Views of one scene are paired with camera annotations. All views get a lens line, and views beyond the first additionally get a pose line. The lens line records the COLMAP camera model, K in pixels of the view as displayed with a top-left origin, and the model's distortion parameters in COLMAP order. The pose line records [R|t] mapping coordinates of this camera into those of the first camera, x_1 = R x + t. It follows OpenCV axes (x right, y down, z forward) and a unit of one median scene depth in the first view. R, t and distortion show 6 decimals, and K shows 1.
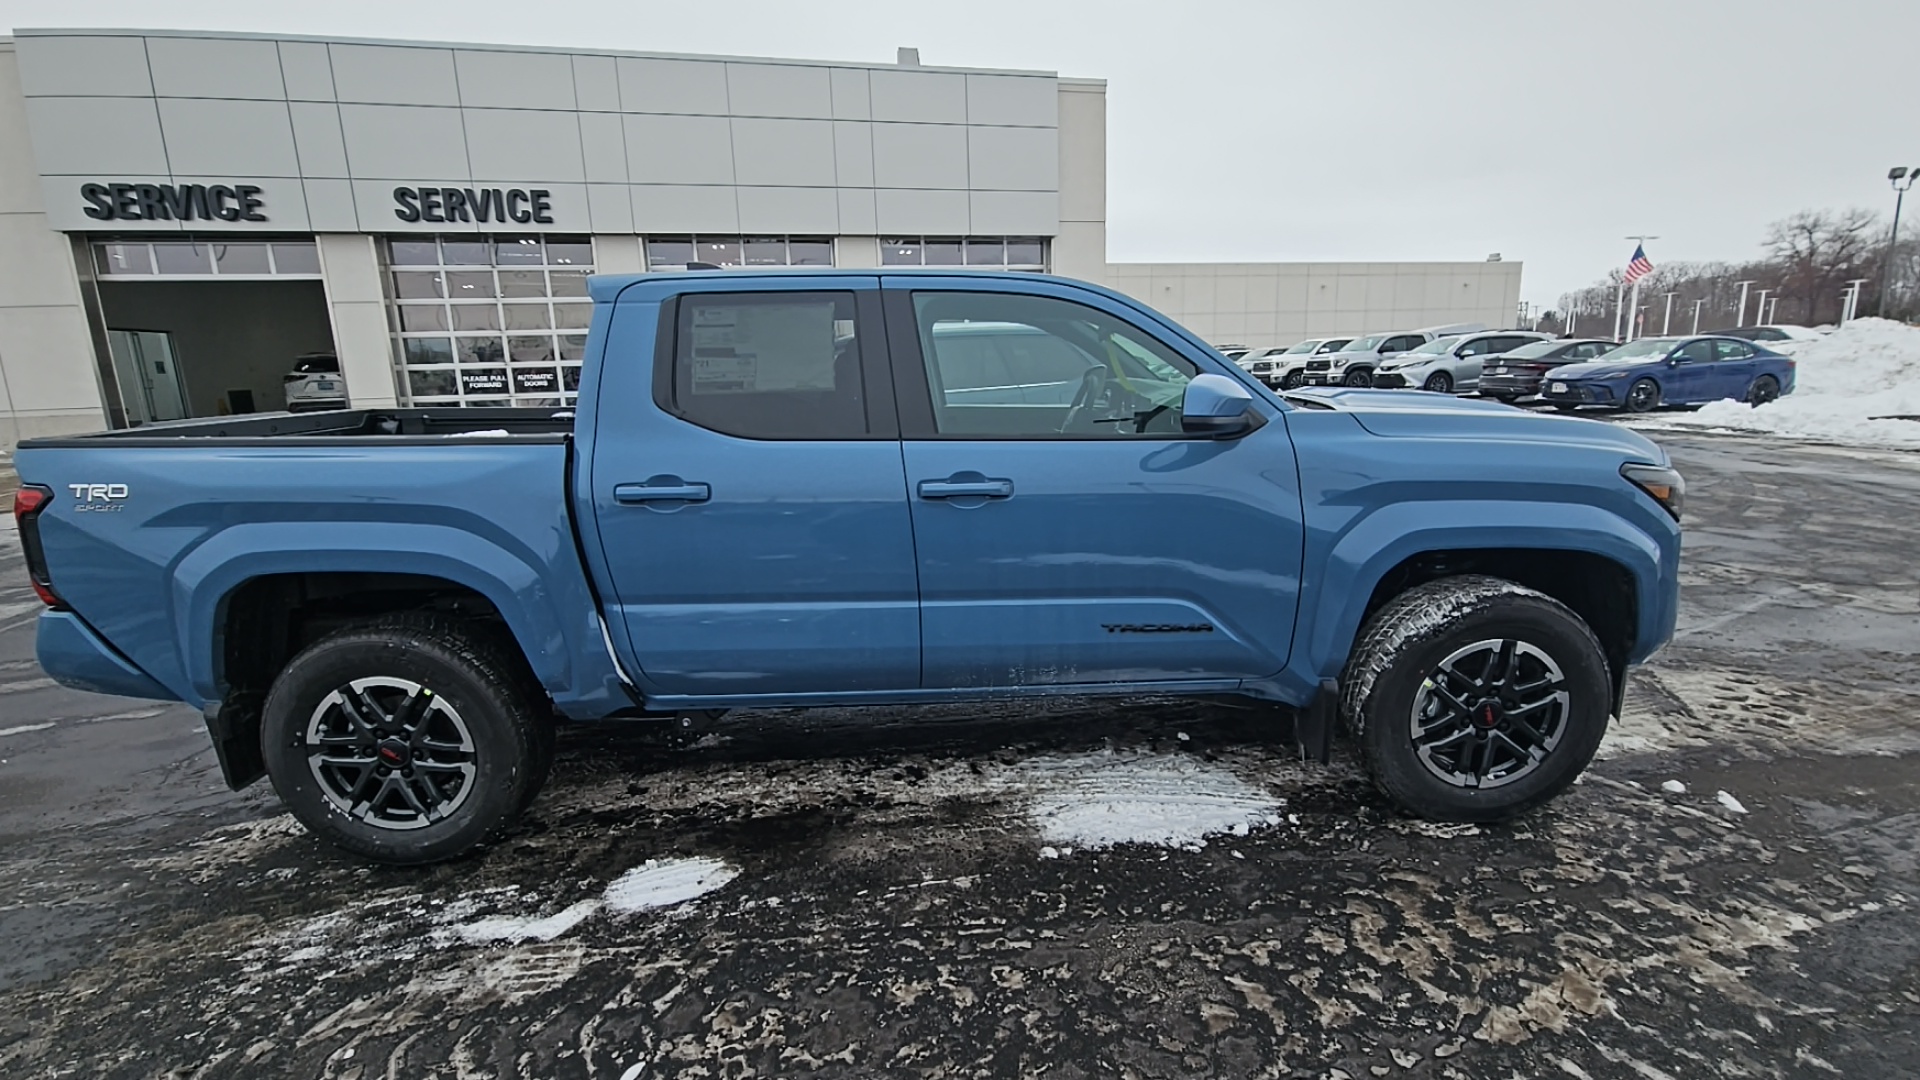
lens RADIAL K [[856.9, 0, 984.0], [0, 856.9, 539.4], [0, 0, 1]] dist [0.007178, -0.005309]
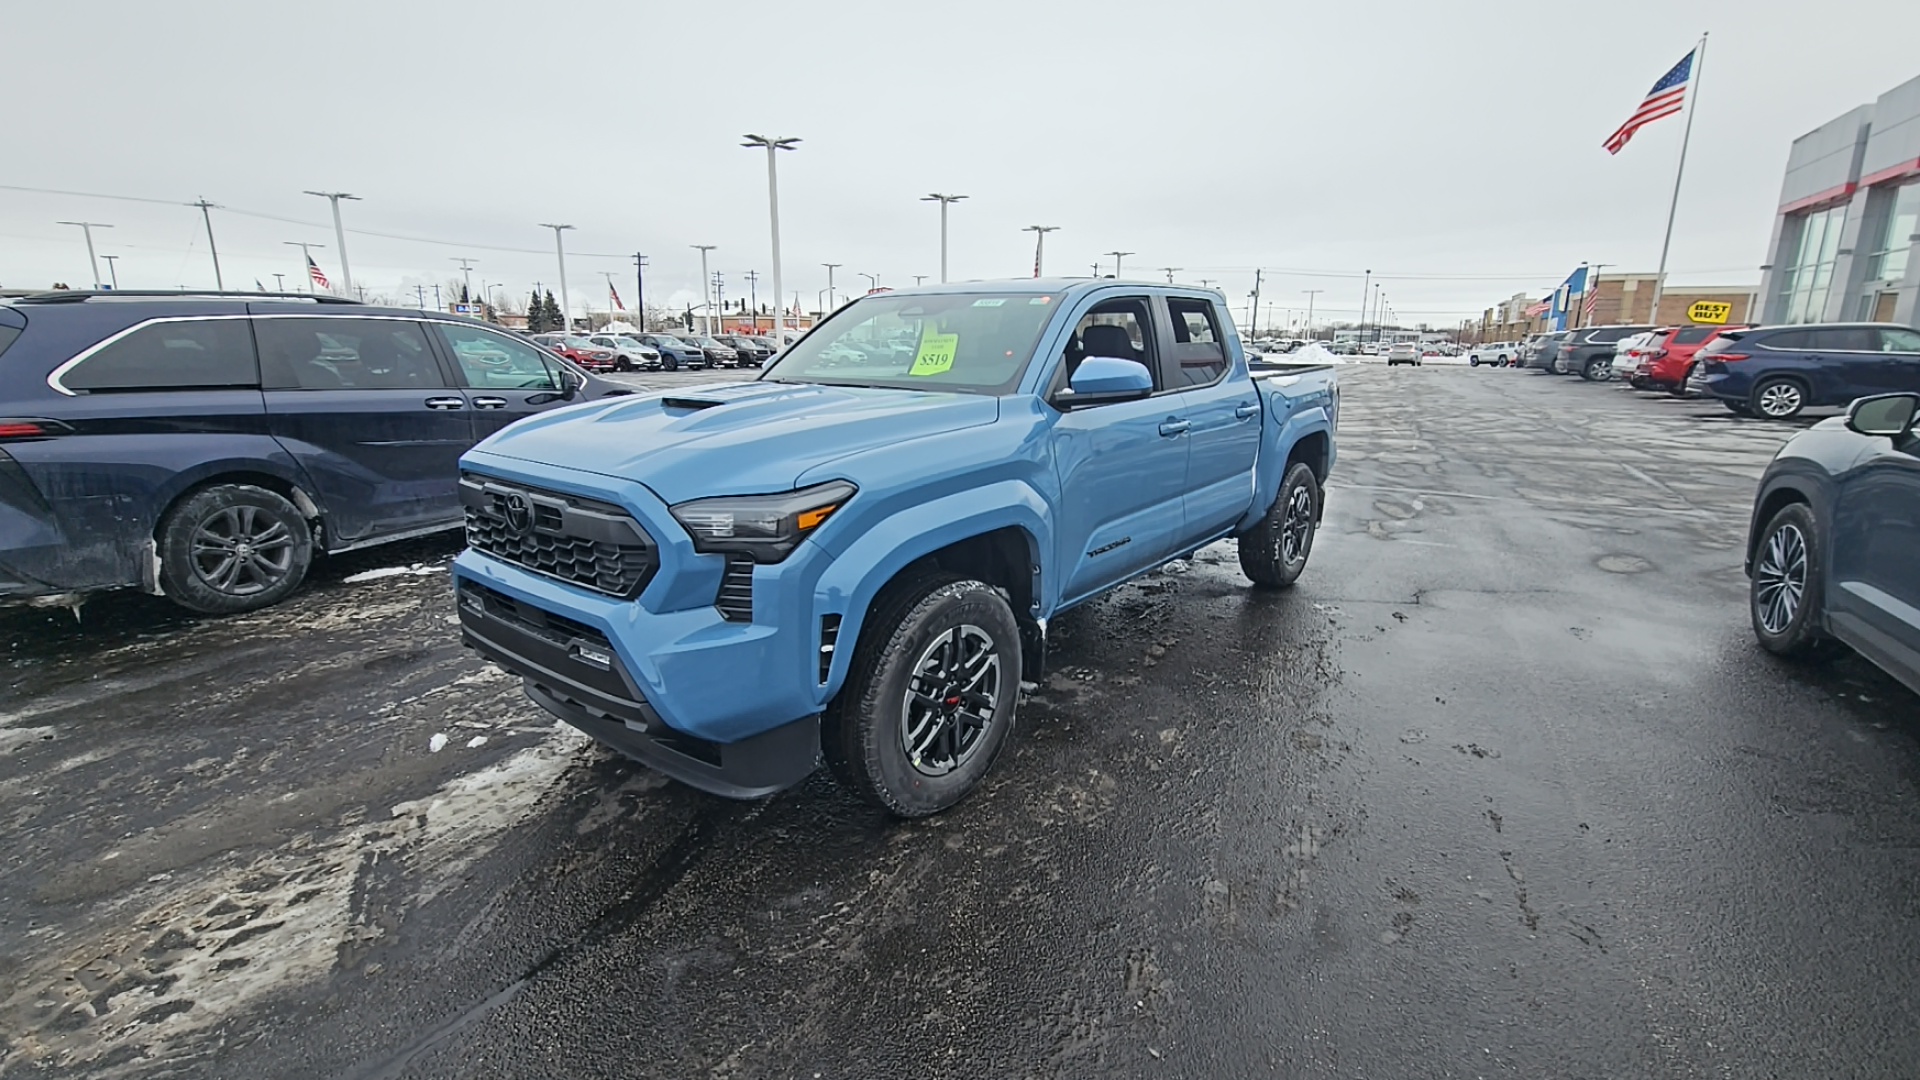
lens RADIAL K [[856.9, 0, 983.2], [0, 856.9, 537.5], [0, 0, 1]] dist [0.007178, -0.005309]
pose [[-0.638146, 0.198179, -0.743973, 1.310524], [-0.148086, 0.916667, 0.371203, -0.530040], [0.755540, 0.347053, -0.555620, 2.285061]]
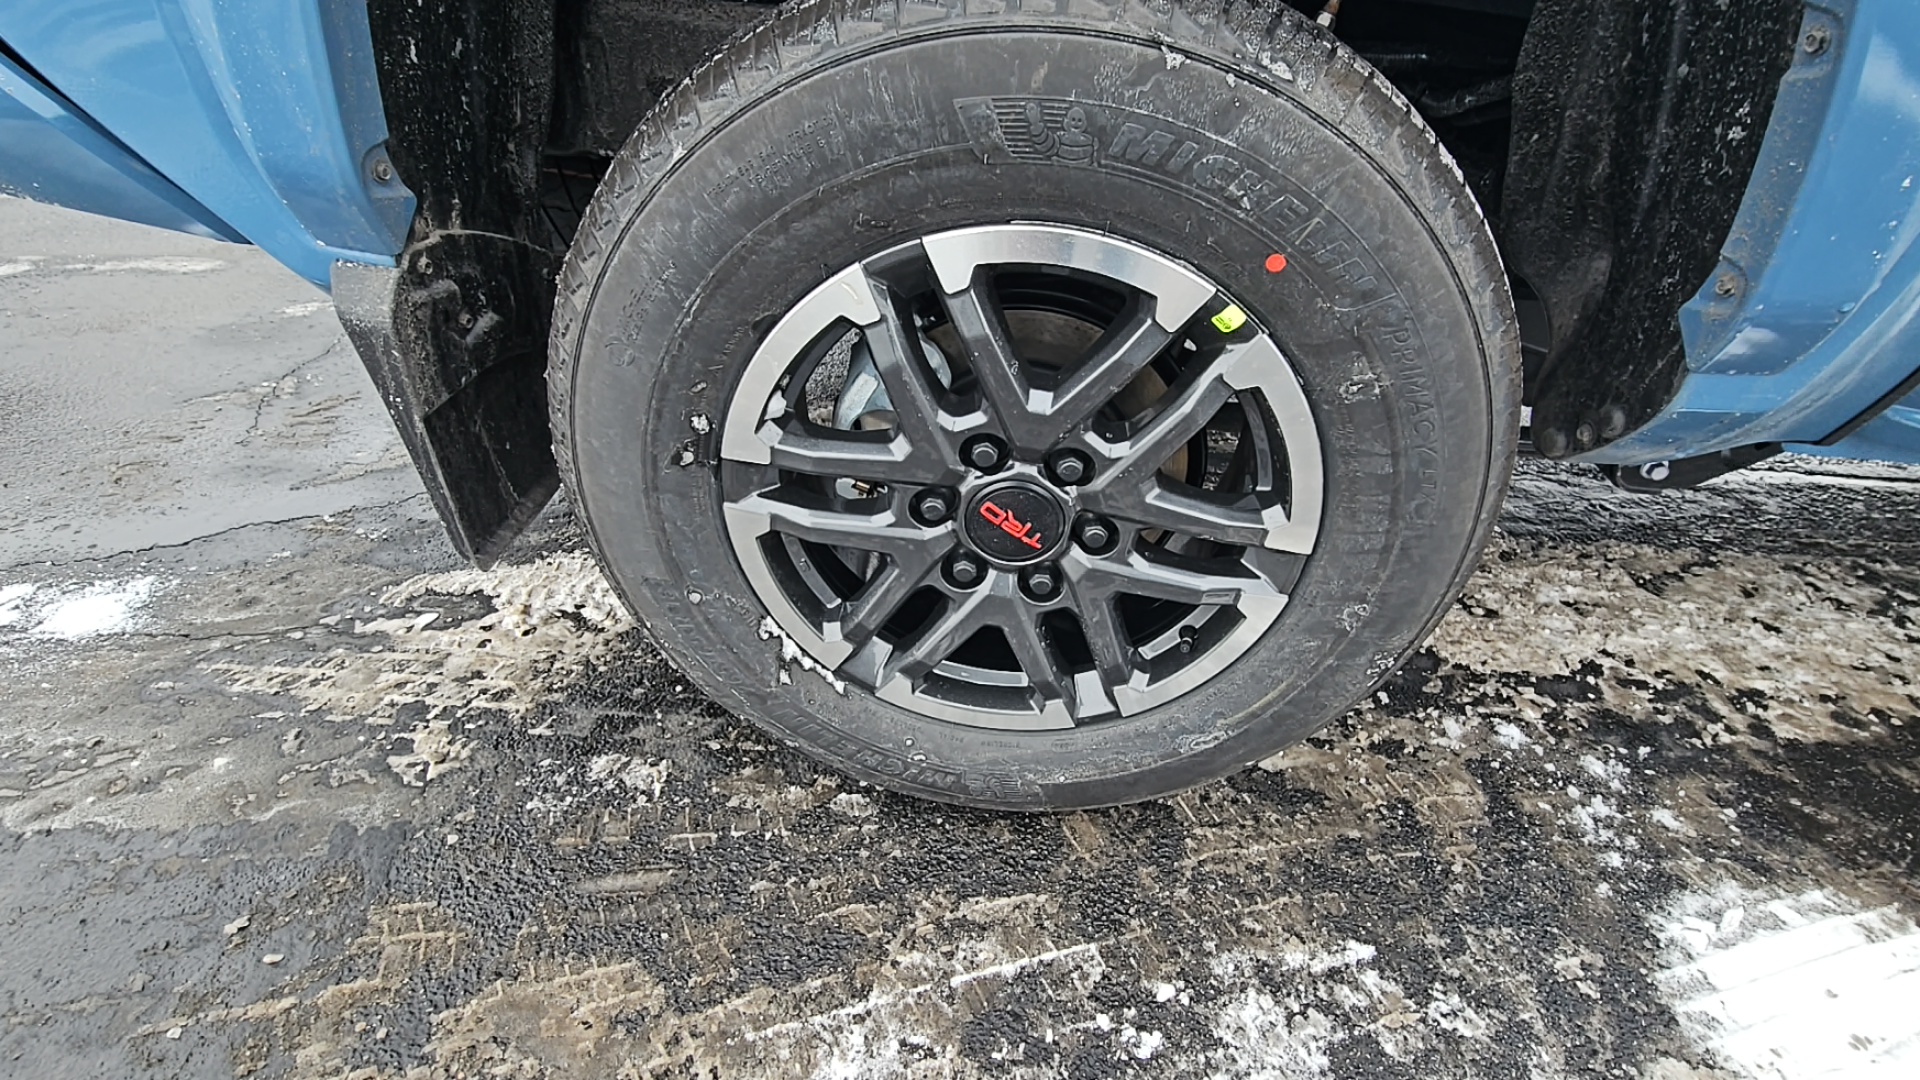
lens RADIAL K [[856.9, 0, 977.6], [0, 856.9, 544.6], [0, 0, 1]] dist [0.007178, -0.005309]
pose [[0.991646, 0.123452, -0.037375, -0.682761], [-0.097016, 0.904818, 0.414600, 0.139755], [0.085001, -0.407510, 0.909236, 0.736016]]
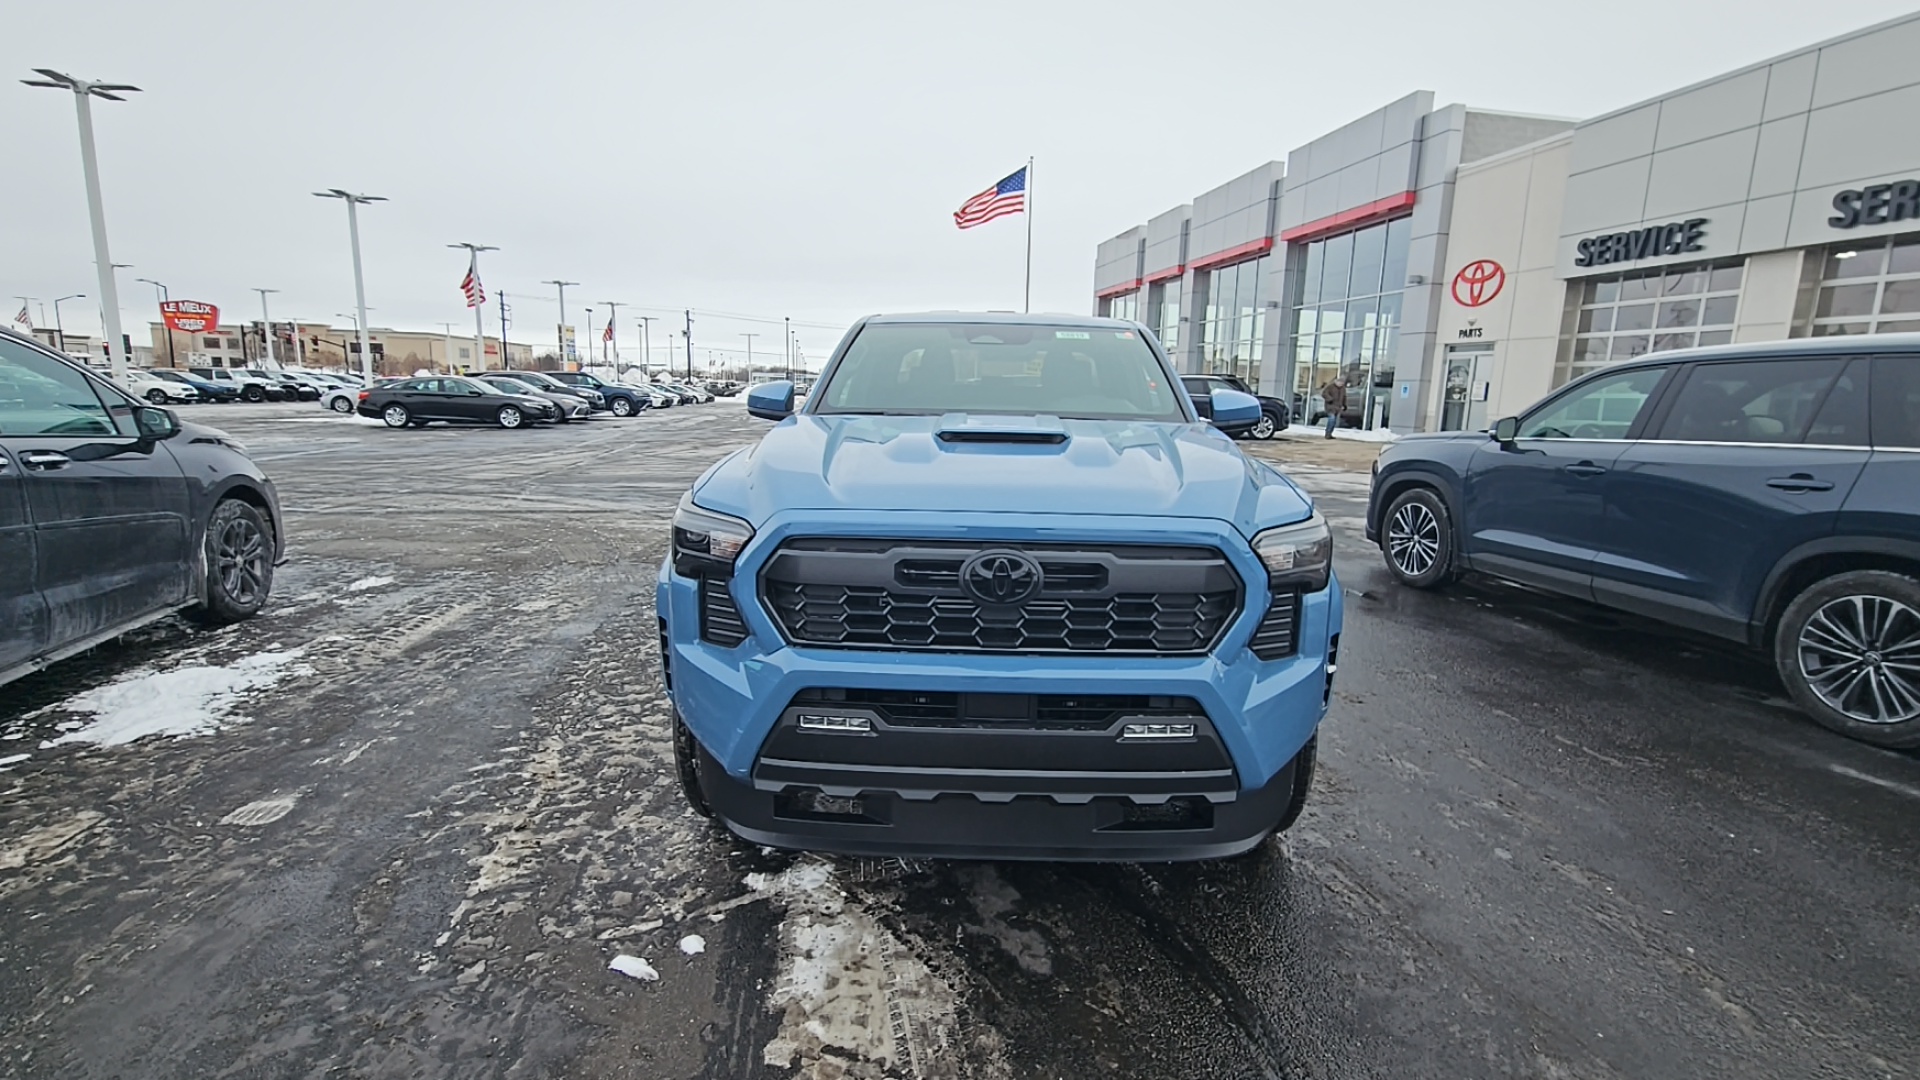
lens RADIAL K [[856.9, 0, 978.7], [0, 856.9, 536.2], [0, 0, 1]] dist [0.007178, -0.005309]
pose [[-0.050076, 0.197923, -0.978938, 1.645965], [-0.228752, 0.951839, 0.204146, -0.300233], [0.972196, 0.234156, -0.002389, 1.309901]]
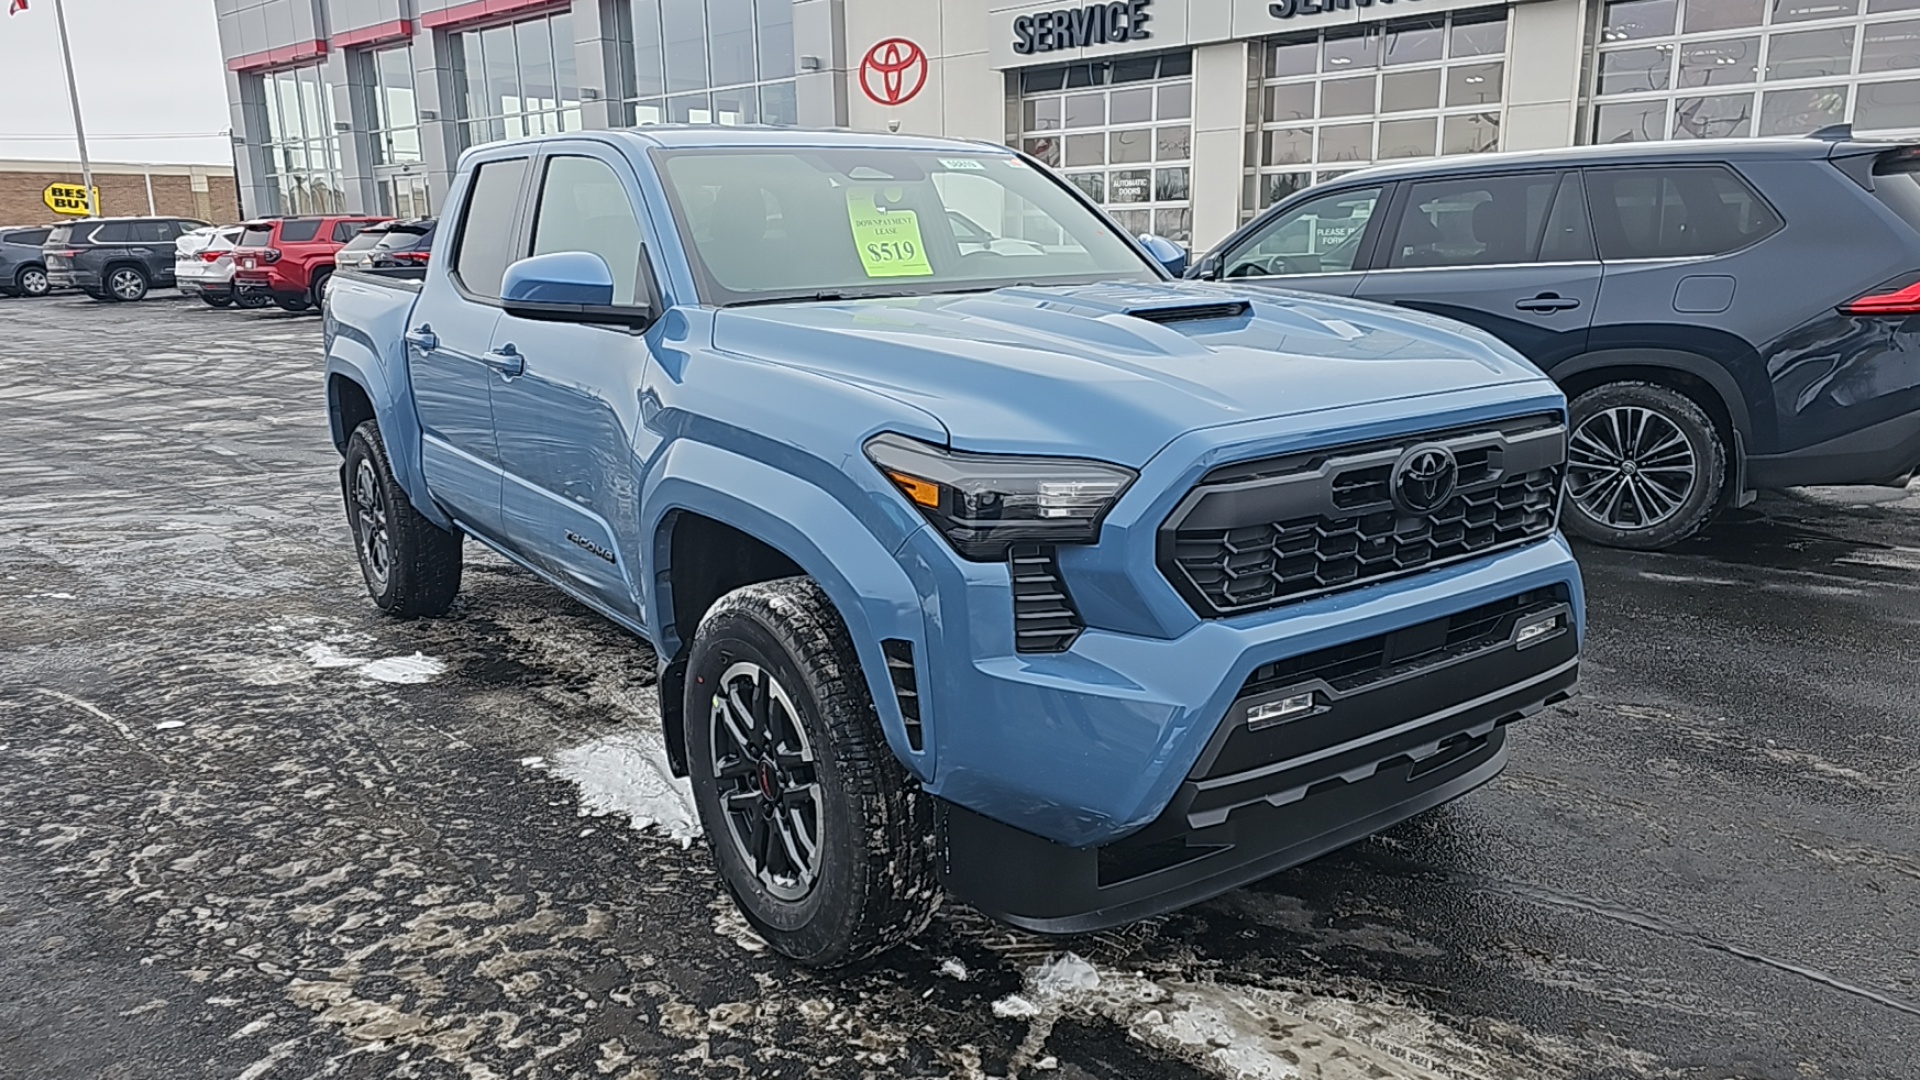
lens RADIAL K [[1376.1, 0, 955.1], [0, 1376.1, 529.1], [0, 0, 1]] dist [0.060488, -0.030643]
pose [[0.548909, 0.193394, -0.813202, 1.538259], [-0.167615, 0.978573, 0.119582, -0.143461], [0.818904, 0.070665, 0.569564, 0.507234]]
